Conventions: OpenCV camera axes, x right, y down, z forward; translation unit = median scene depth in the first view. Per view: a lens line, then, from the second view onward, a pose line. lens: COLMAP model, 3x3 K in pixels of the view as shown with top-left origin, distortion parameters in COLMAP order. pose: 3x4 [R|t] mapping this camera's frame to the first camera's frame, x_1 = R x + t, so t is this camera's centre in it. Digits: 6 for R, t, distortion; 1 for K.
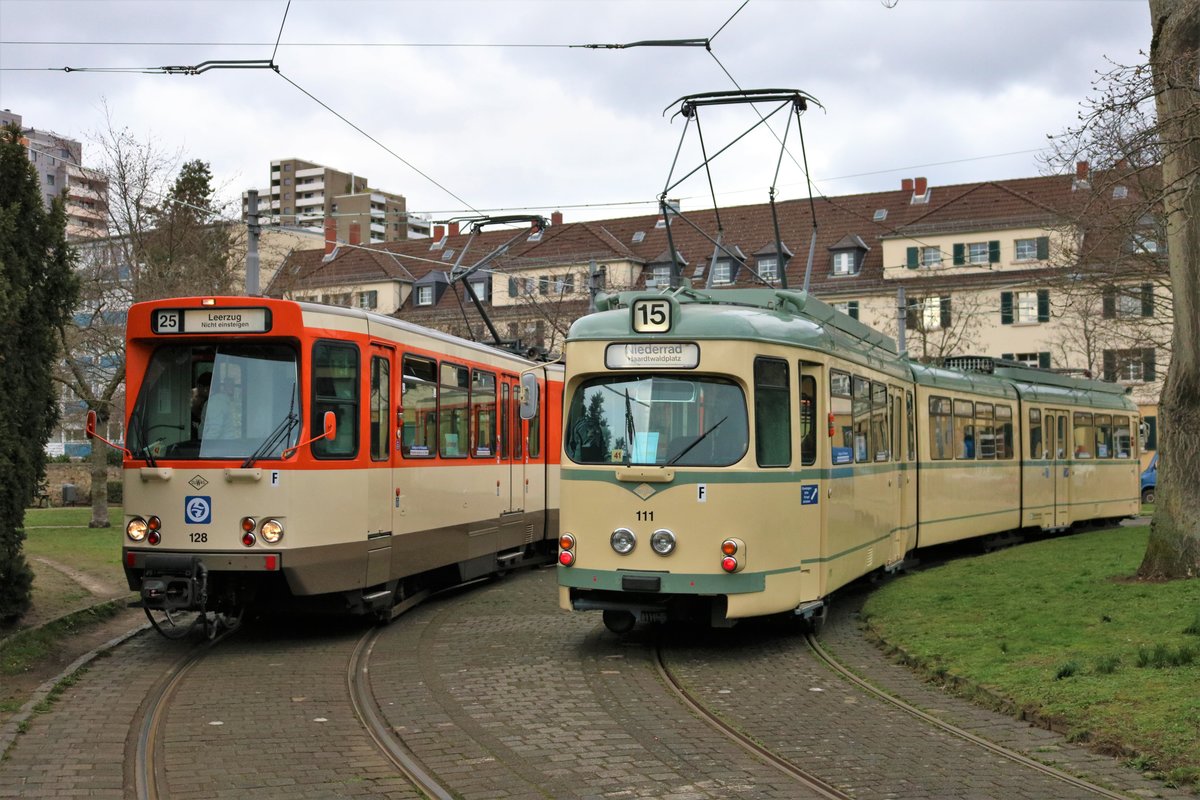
lens RADIAL K [[1515.5, 0, 600.0], [0, 1515.5, 400.0], [0, 0, 1]] dist [-0.083044, -0.004494]
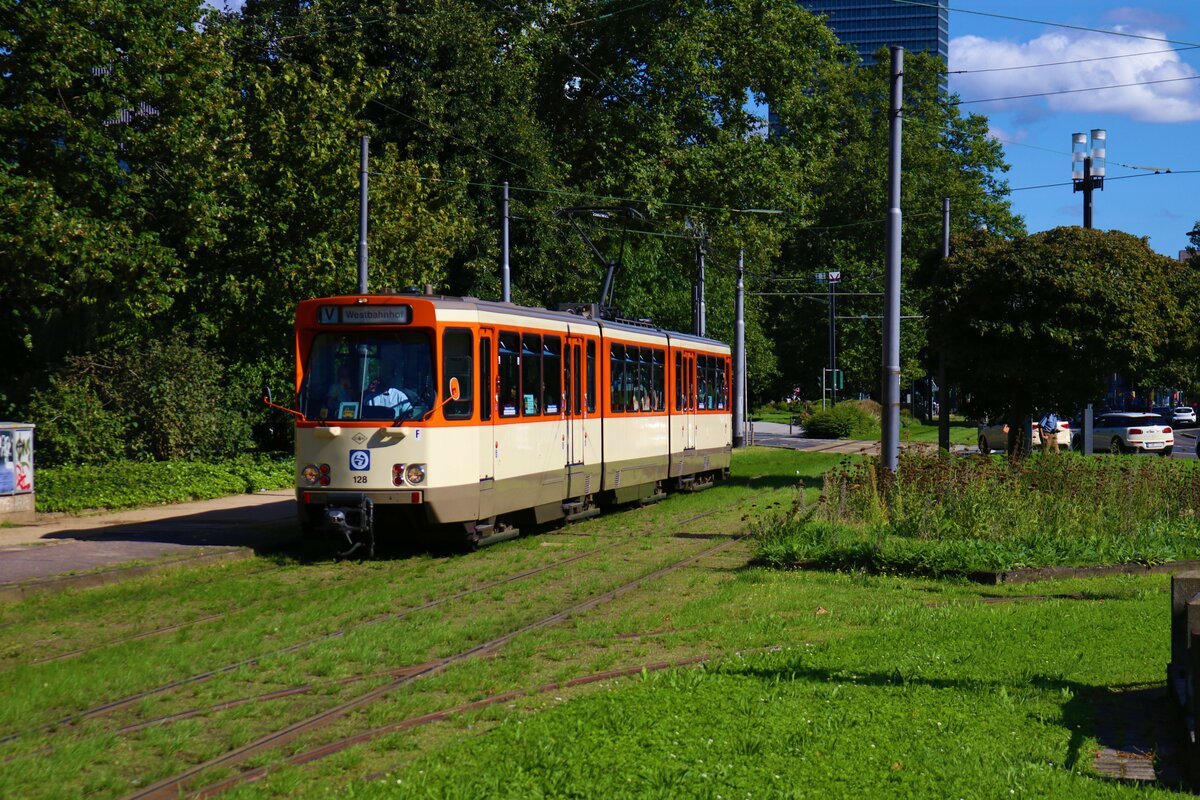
lens RADIAL K [[2571.5, 0, 600.0], [0, 2571.5, 400.0], [0, 0, 1]] dist [-0.005208, -0.006186]
pose [[0.999904, -0.006252, -0.012335, -0.026204], [0.006744, 0.999167, 0.040248, -0.066740], [0.012073, -0.040328, 0.999114, -1.224965]]
